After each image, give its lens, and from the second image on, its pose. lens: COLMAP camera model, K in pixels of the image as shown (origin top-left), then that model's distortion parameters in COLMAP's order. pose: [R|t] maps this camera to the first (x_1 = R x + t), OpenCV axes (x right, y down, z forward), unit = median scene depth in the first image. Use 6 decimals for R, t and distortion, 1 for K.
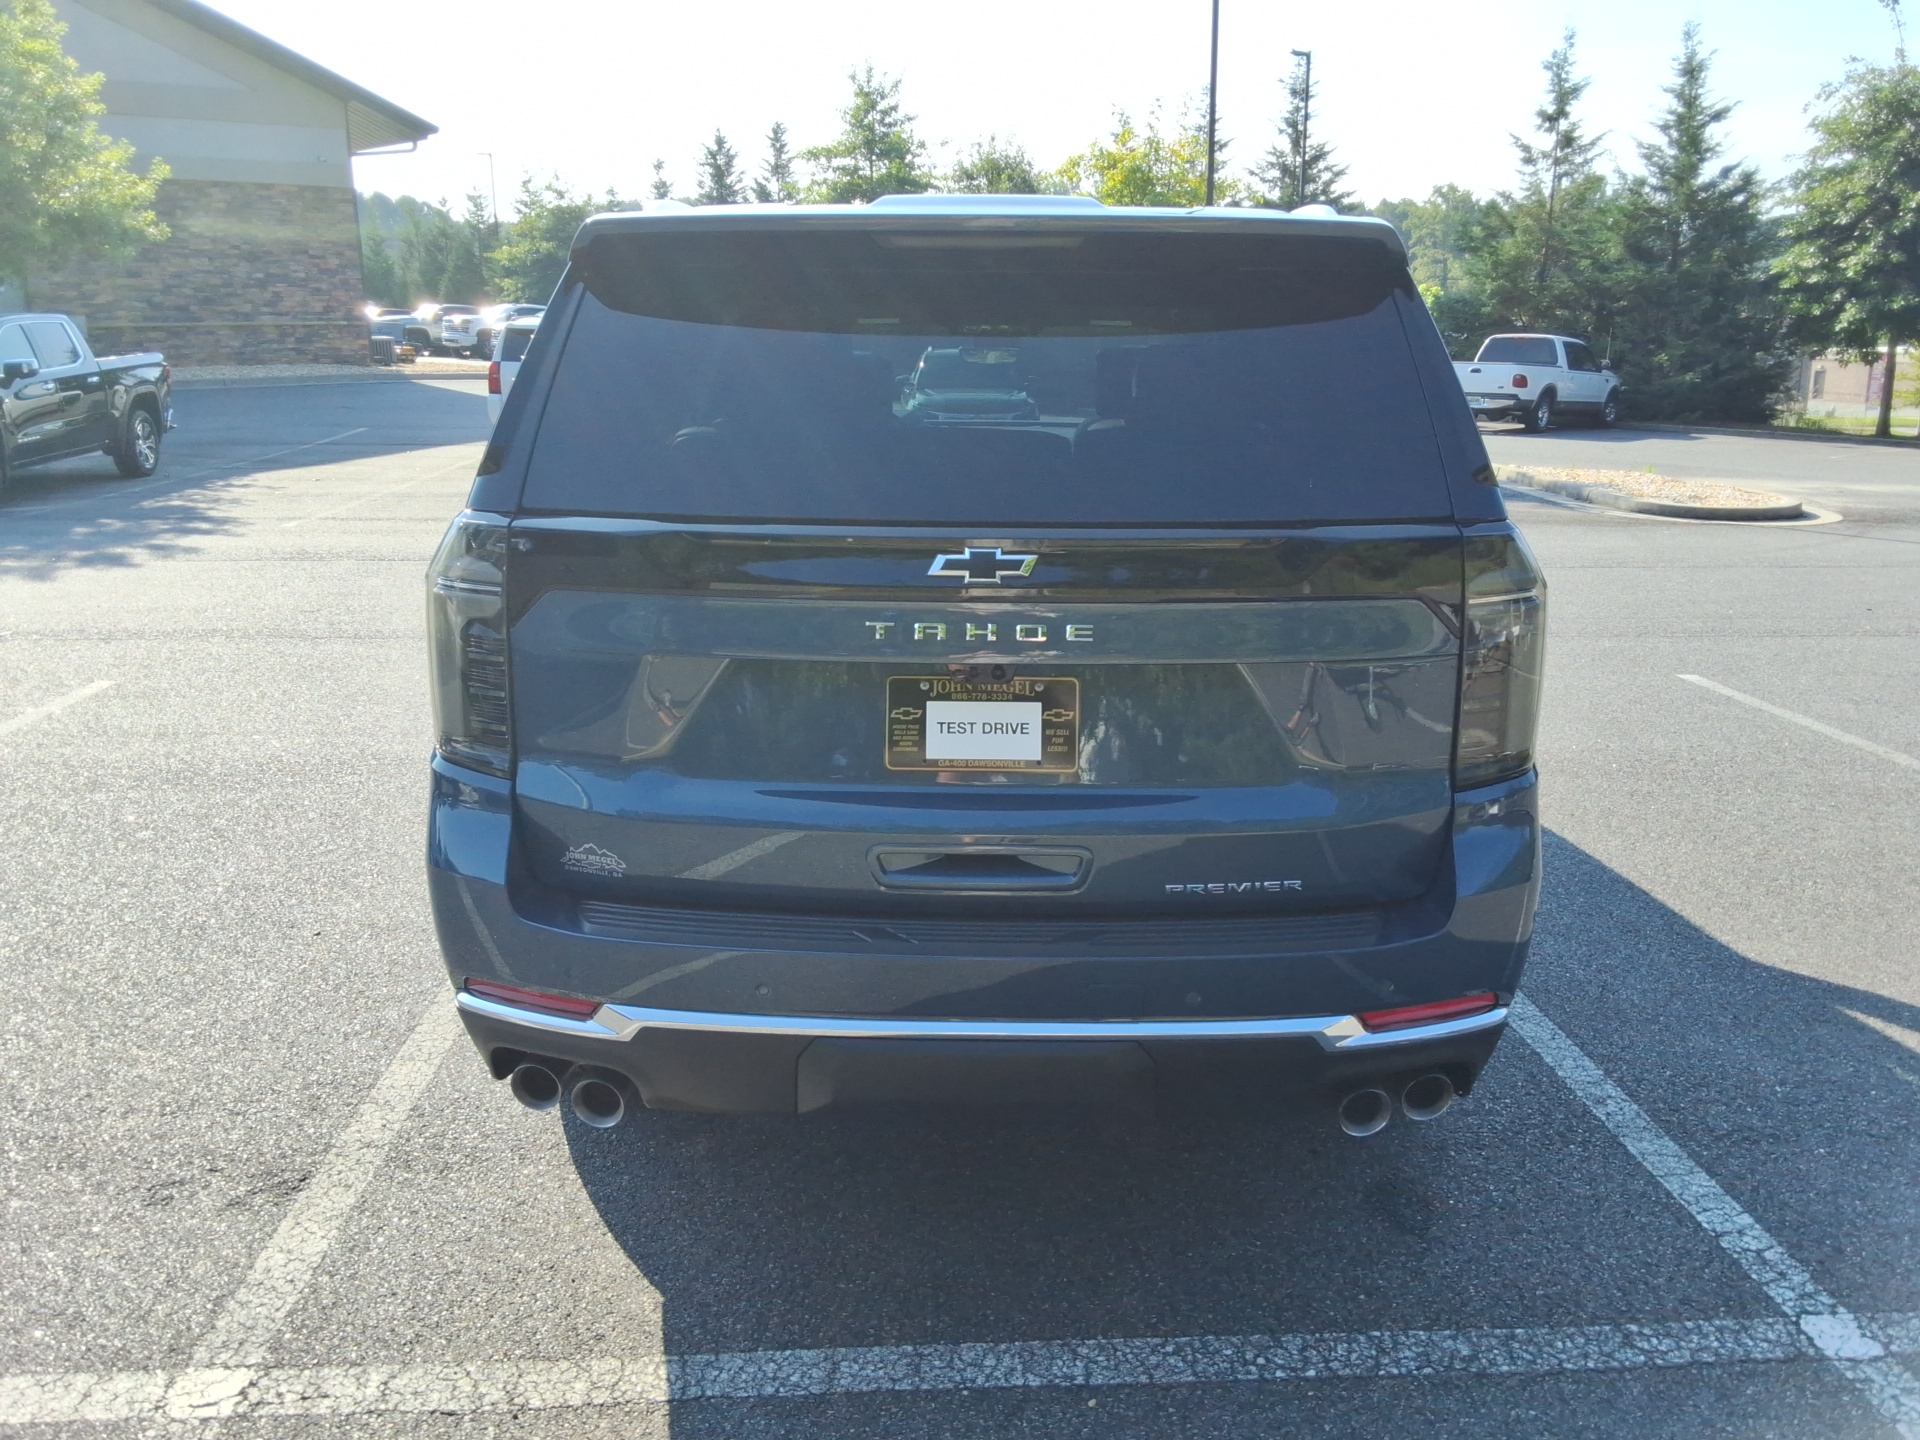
lens RADIAL K [[1552.4, 0, 979.7], [0, 1552.4, 714.9], [0, 0, 1]] dist [0.102542, -0.158986]
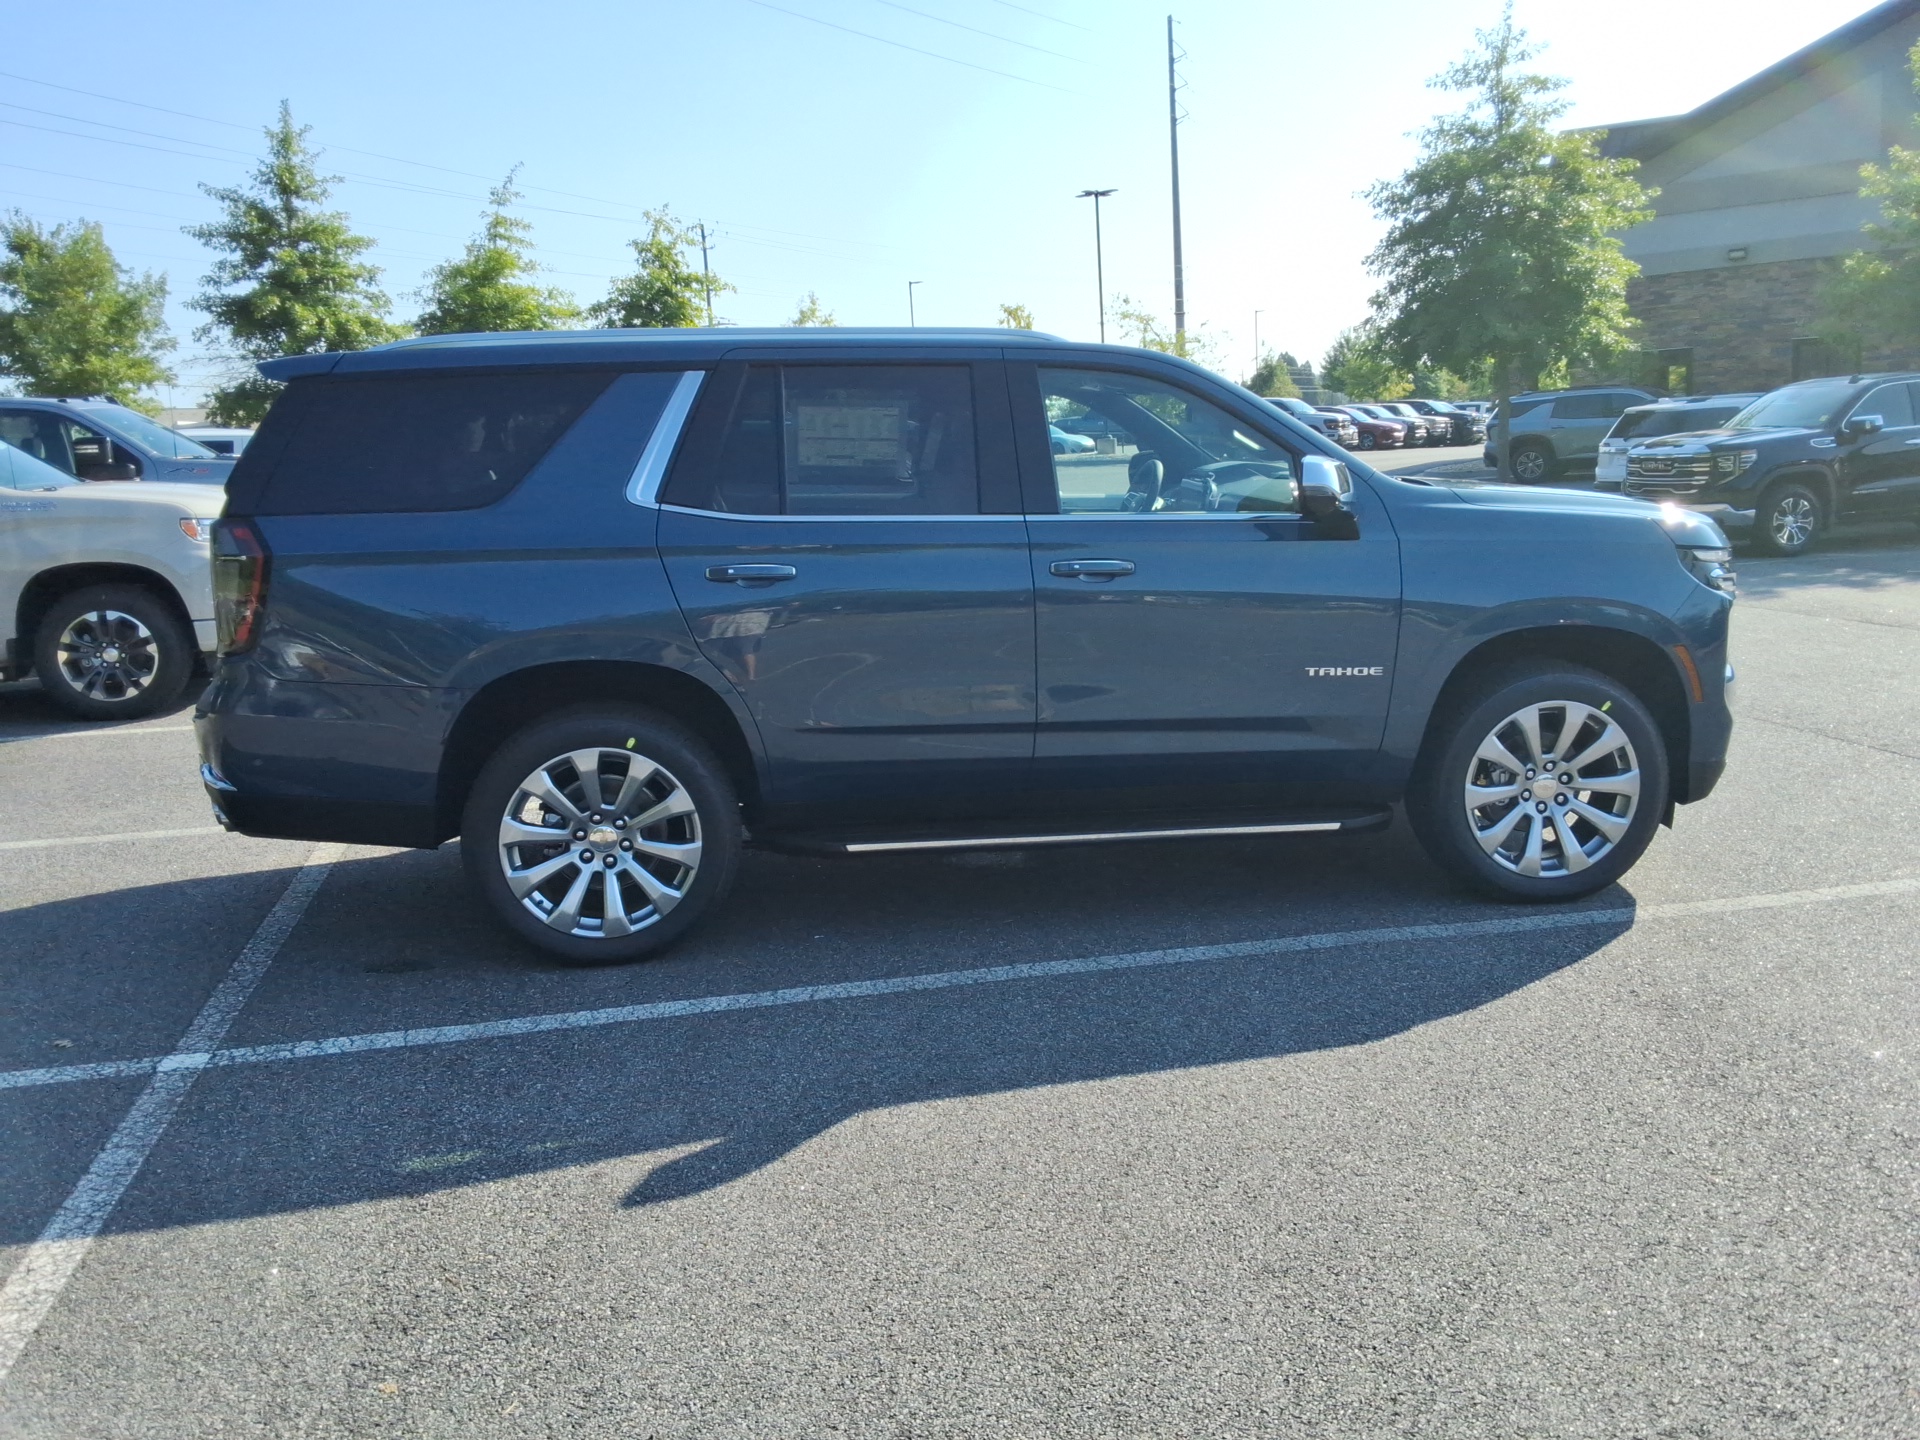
lens RADIAL K [[1552.4, 0, 979.7], [0, 1552.4, 714.9], [0, 0, 1]] dist [0.102542, -0.158986]
pose [[0.149899, 0.160659, -0.975561, 0.195388], [-0.191730, 0.972702, 0.130728, -0.026333], [0.969933, 0.167449, 0.176610, 0.131940]]
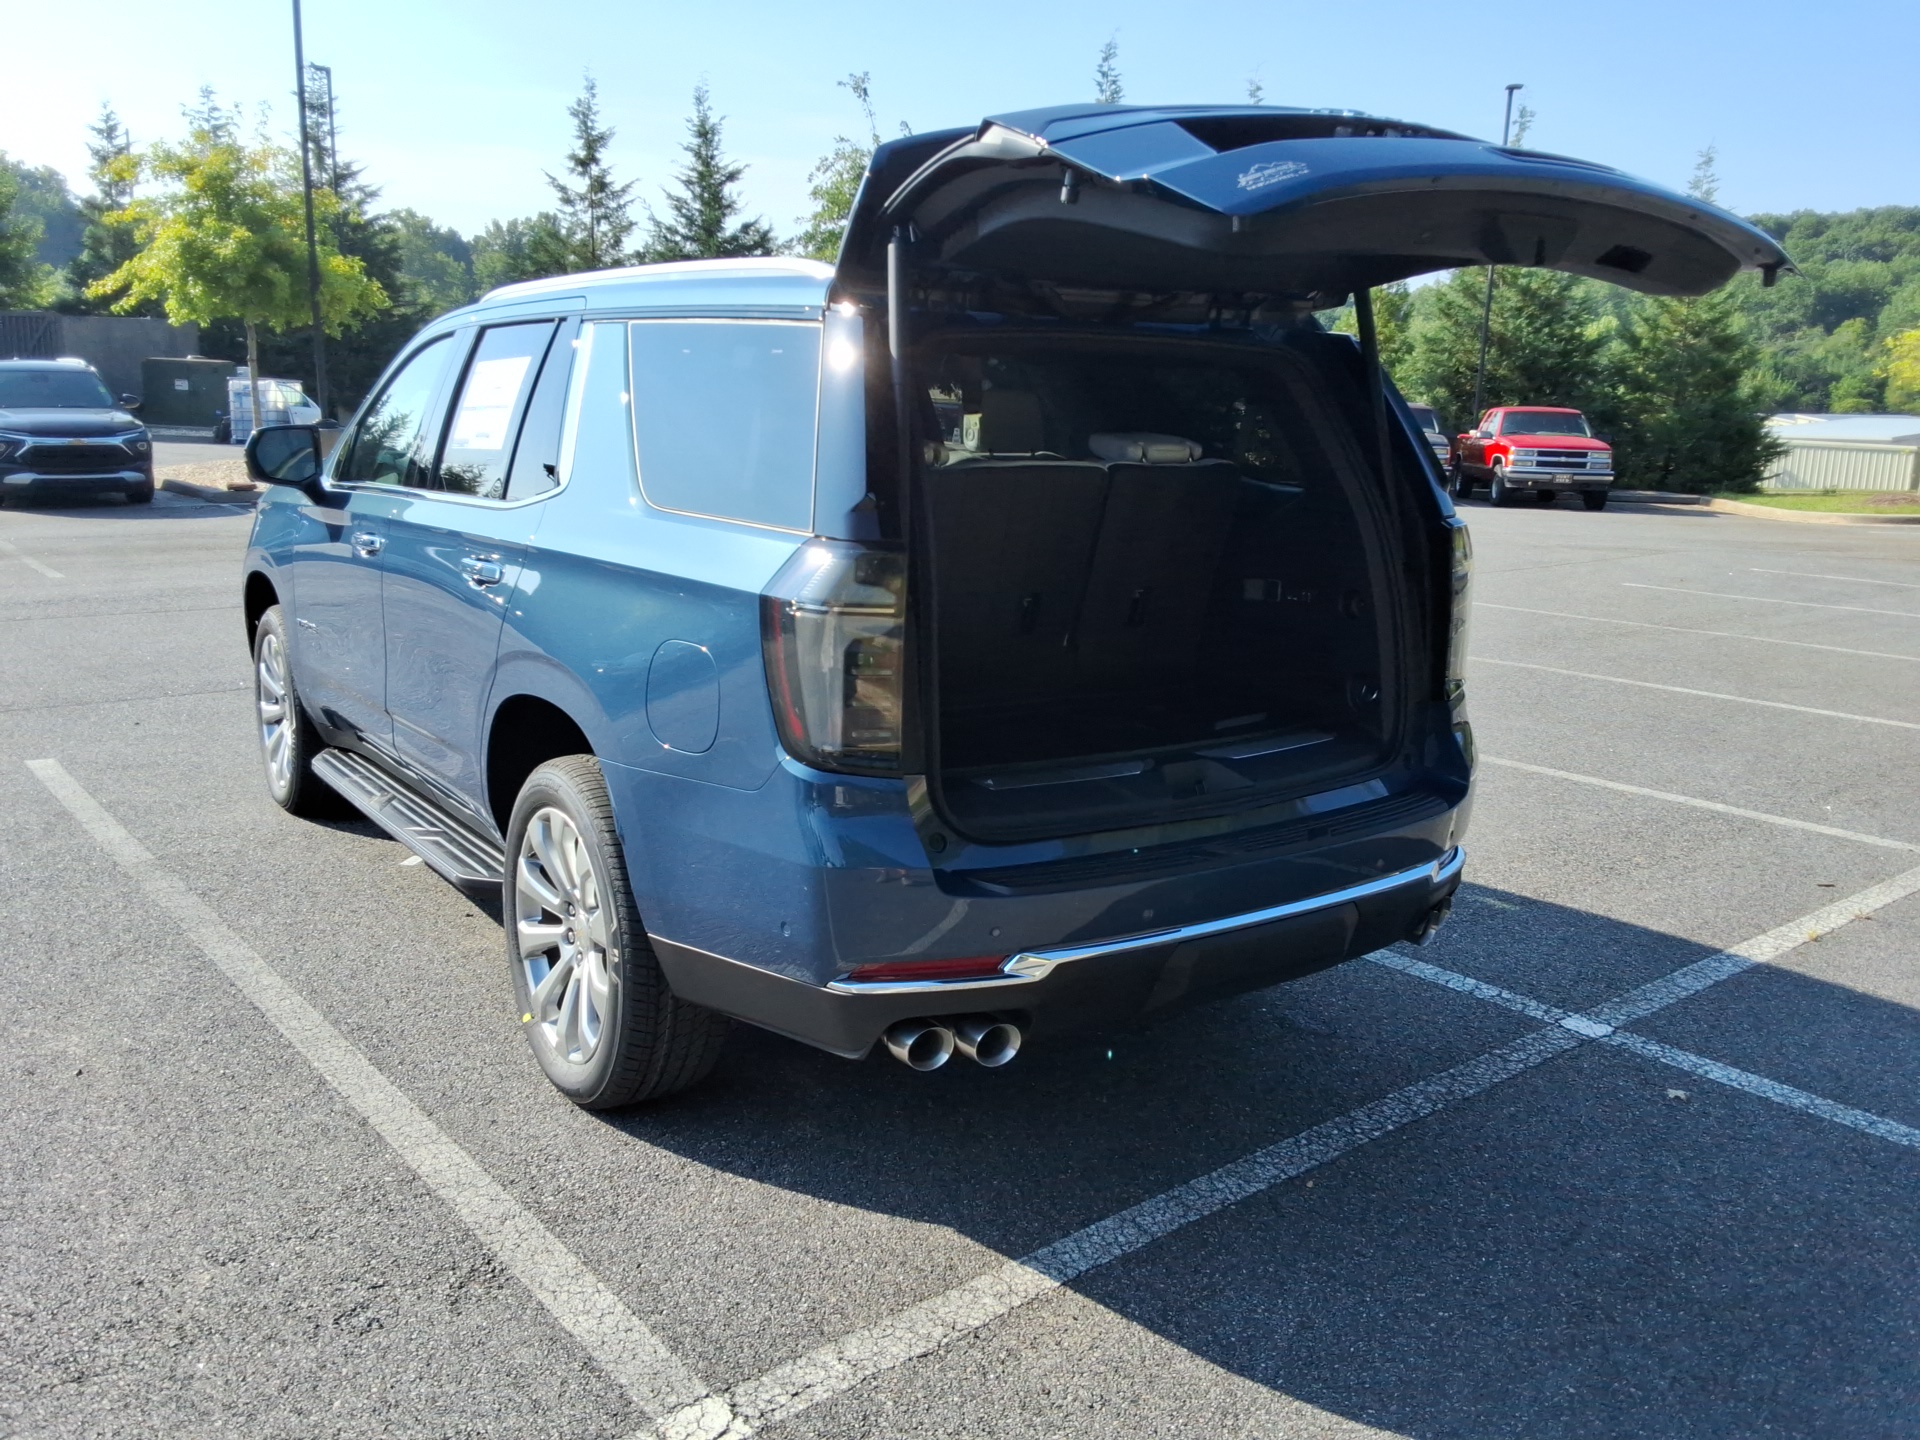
lens RADIAL K [[1546.1, 0, 977.8], [0, 1546.1, 715.8], [0, 0, 1]] dist [0.121611, -0.191766]
pose [[0.810020, -0.109262, 0.576134, -0.075685], [0.118078, 0.992755, 0.022260, -0.001829], [-0.574392, 0.049998, 0.817052, 0.004761]]
